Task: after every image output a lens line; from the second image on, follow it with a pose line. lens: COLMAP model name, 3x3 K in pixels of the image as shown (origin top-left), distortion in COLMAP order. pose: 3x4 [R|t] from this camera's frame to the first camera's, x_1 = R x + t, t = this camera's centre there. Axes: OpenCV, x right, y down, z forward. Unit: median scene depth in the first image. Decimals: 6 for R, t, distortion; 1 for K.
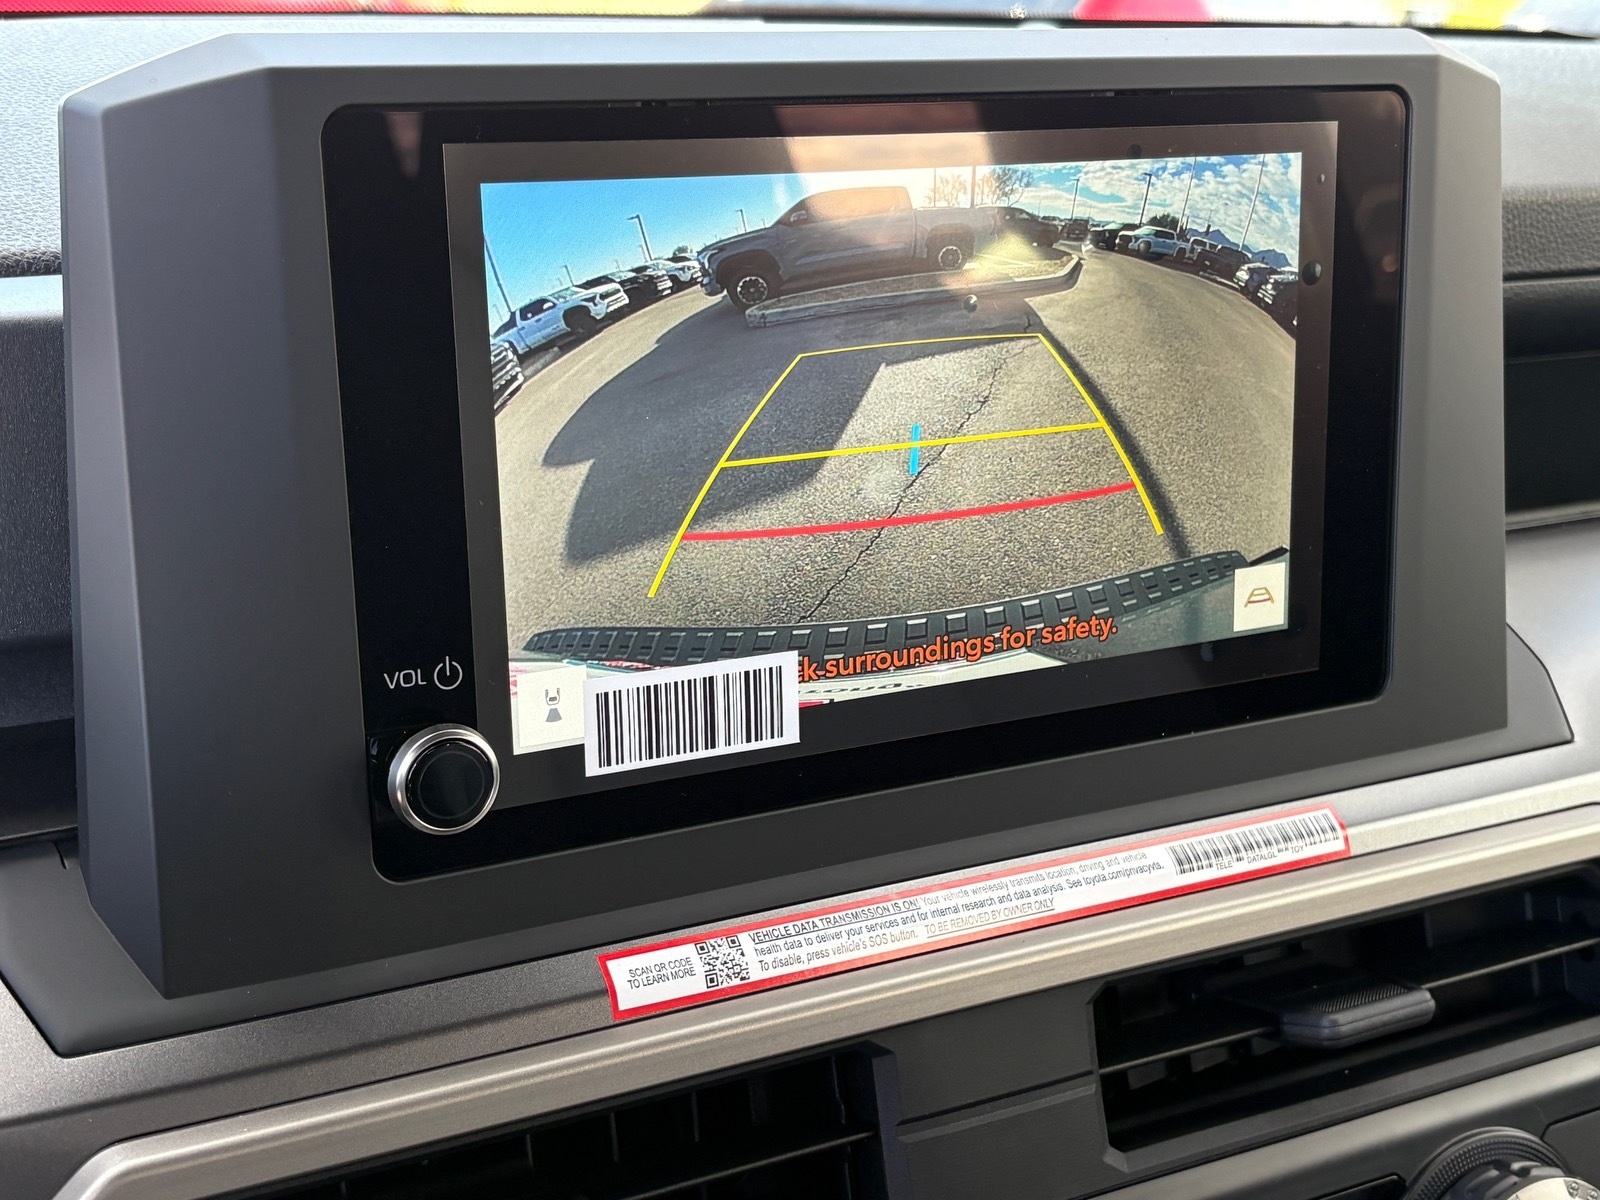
lens RADIAL K [[2236.9, 0, 824.9], [0, 2236.9, 626.0], [0, 0, 1]] dist [0.040851, 0.000000]
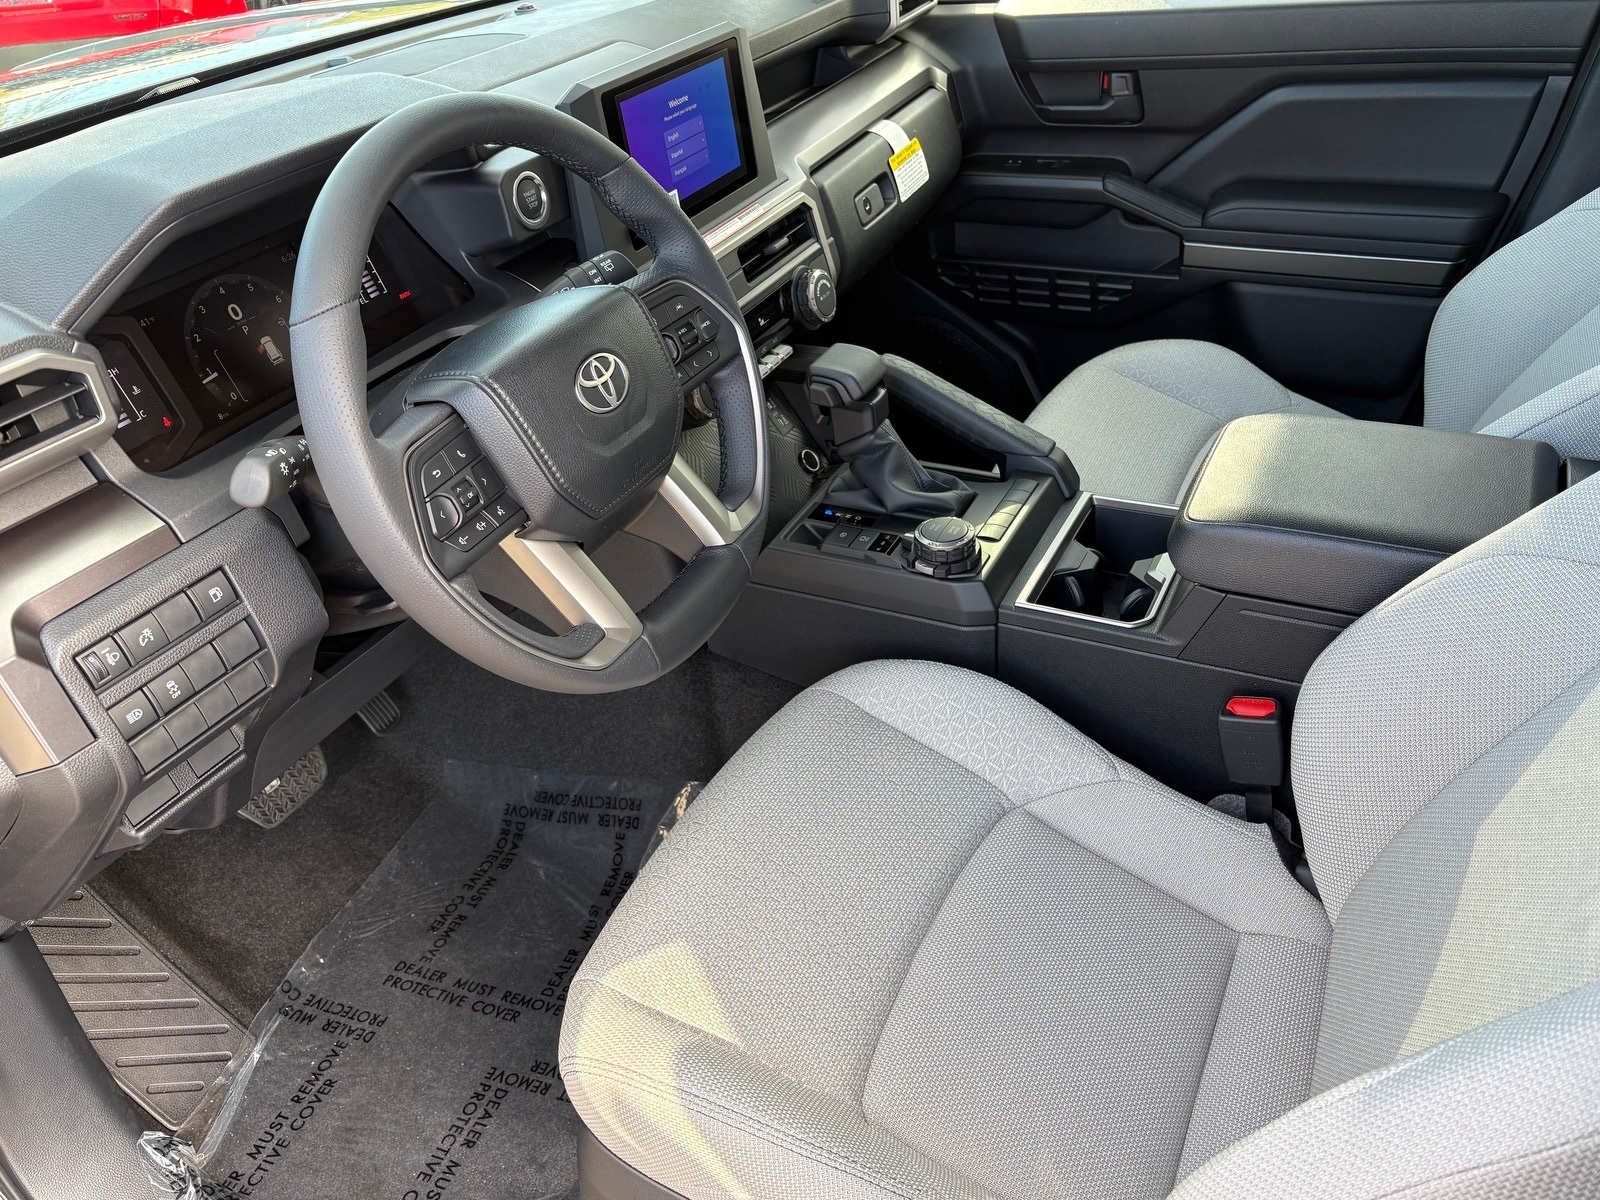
lens RADIAL K [[1285.4, 0, 807.7], [0, 1285.4, 597.4], [0, 0, 1]] dist [0.022670, -0.021758]
pose [[0.815193, -0.380383, 0.436771, -1.301008], [0.247133, 0.910454, 0.331661, -0.038364], [-0.523818, -0.162428, 0.836201, -1.570339]]
